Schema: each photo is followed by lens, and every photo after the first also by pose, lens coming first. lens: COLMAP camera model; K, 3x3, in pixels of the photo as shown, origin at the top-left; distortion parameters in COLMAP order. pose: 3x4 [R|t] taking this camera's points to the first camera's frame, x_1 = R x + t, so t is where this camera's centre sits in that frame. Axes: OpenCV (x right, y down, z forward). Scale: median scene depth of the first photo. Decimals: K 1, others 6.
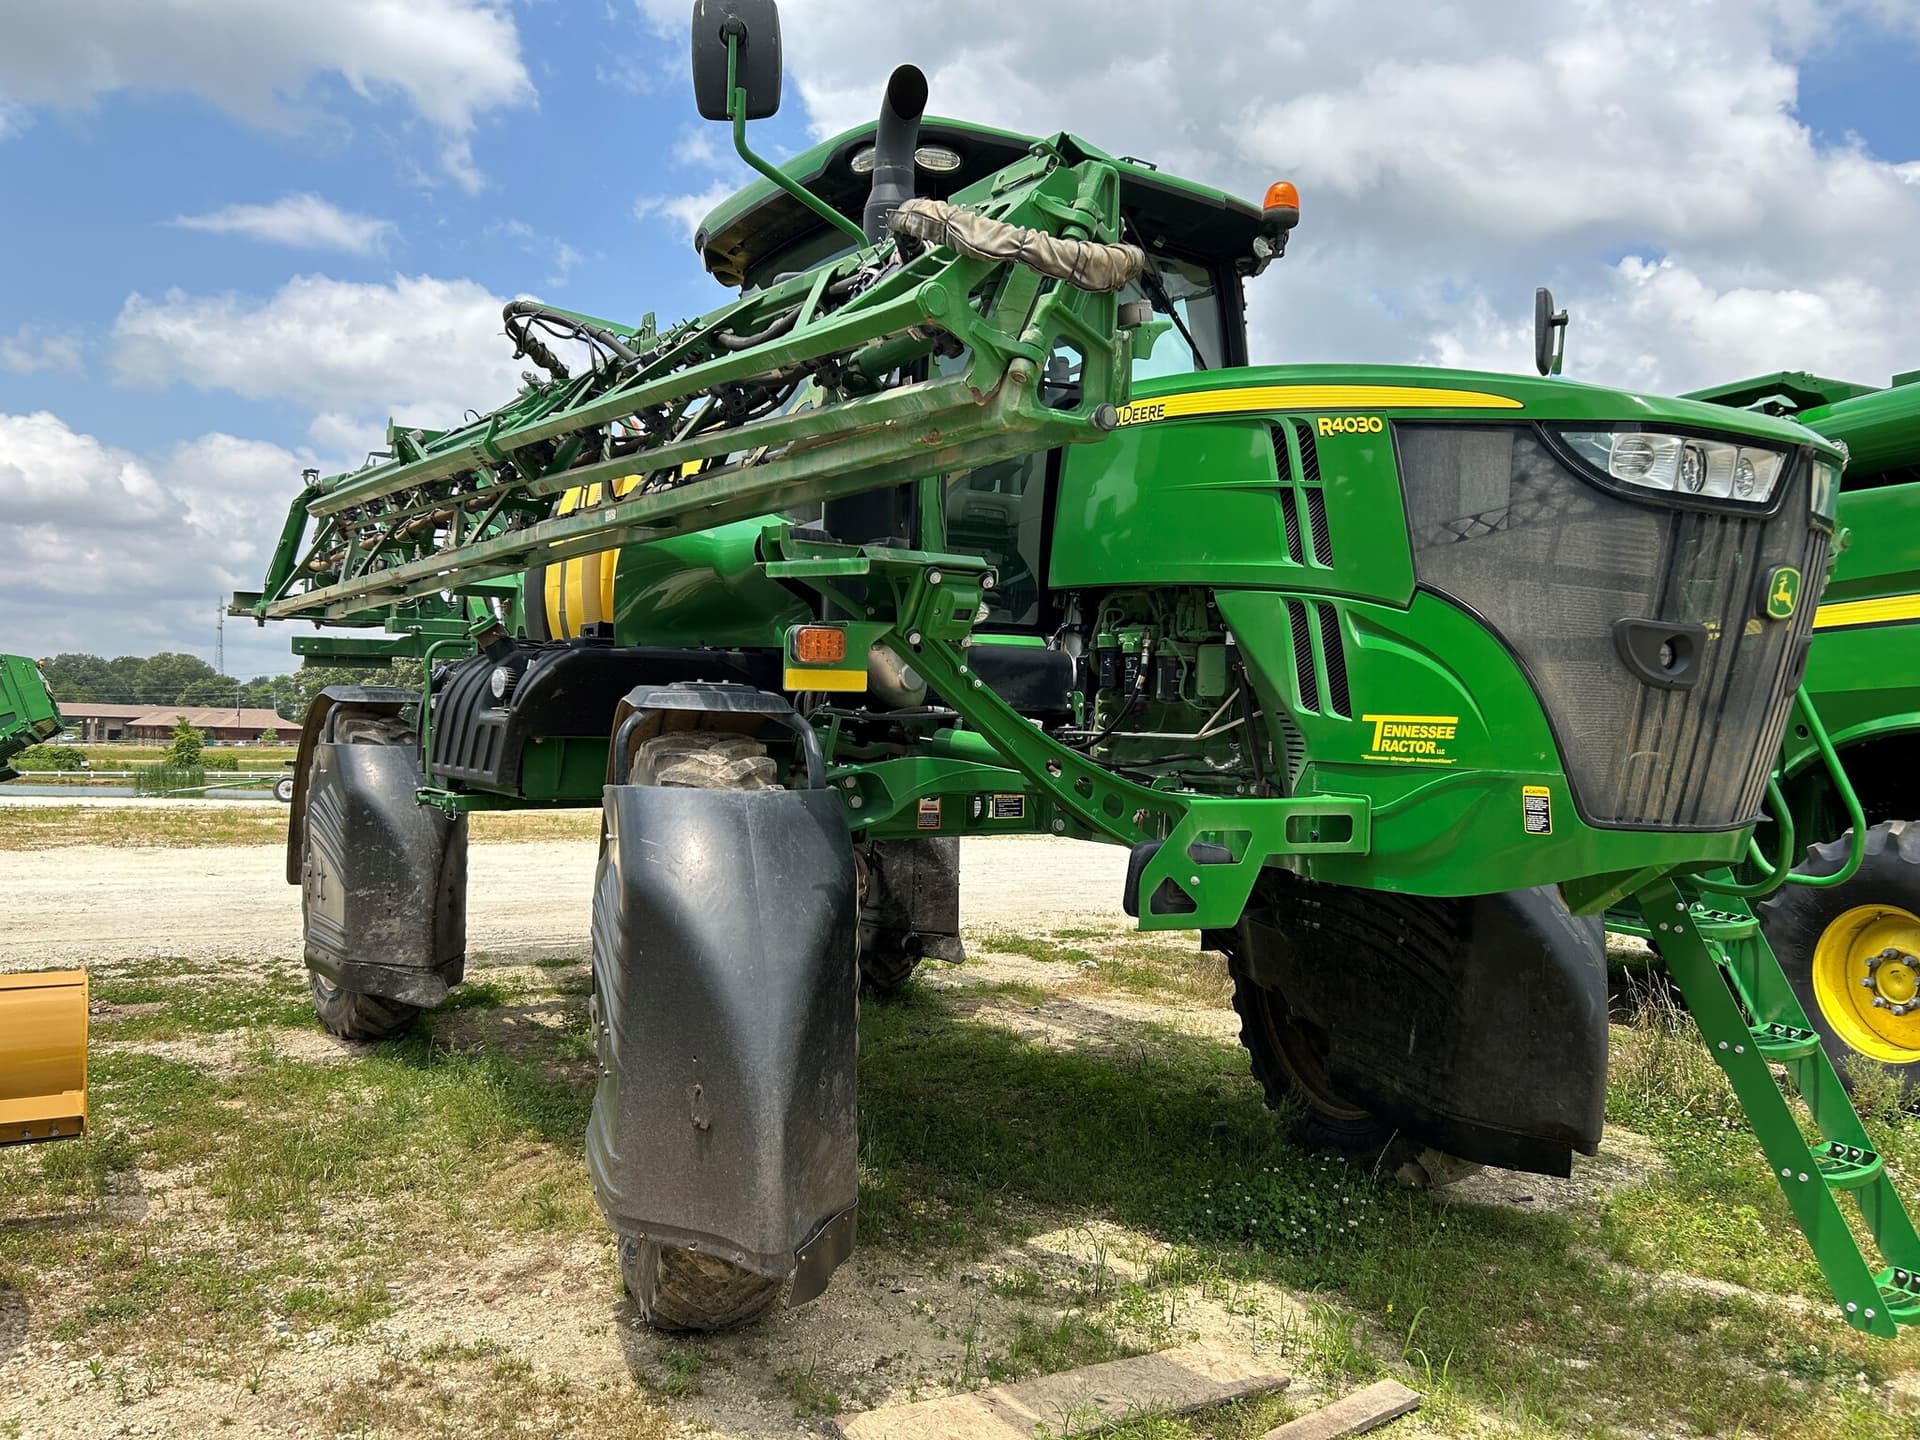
lens RADIAL K [[1372.5, 0, 960.0], [0, 1372.5, 720.0], [0, 0, 1]] dist [0.161048, -0.004466]
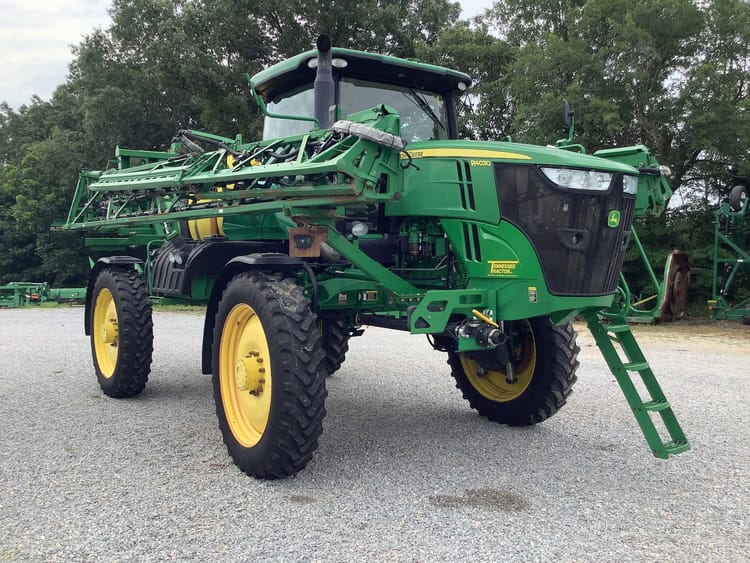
lens RADIAL K [[536.1, 0, 375.0], [0, 536.1, 281.5], [0, 0, 1]] dist [0.161048, -0.004466]
pose [[0.999091, -0.021597, 0.036761, 0.006863], [0.020530, 0.999364, 0.029167, 0.001542], [-0.037367, -0.028386, 0.998898, -0.145787]]
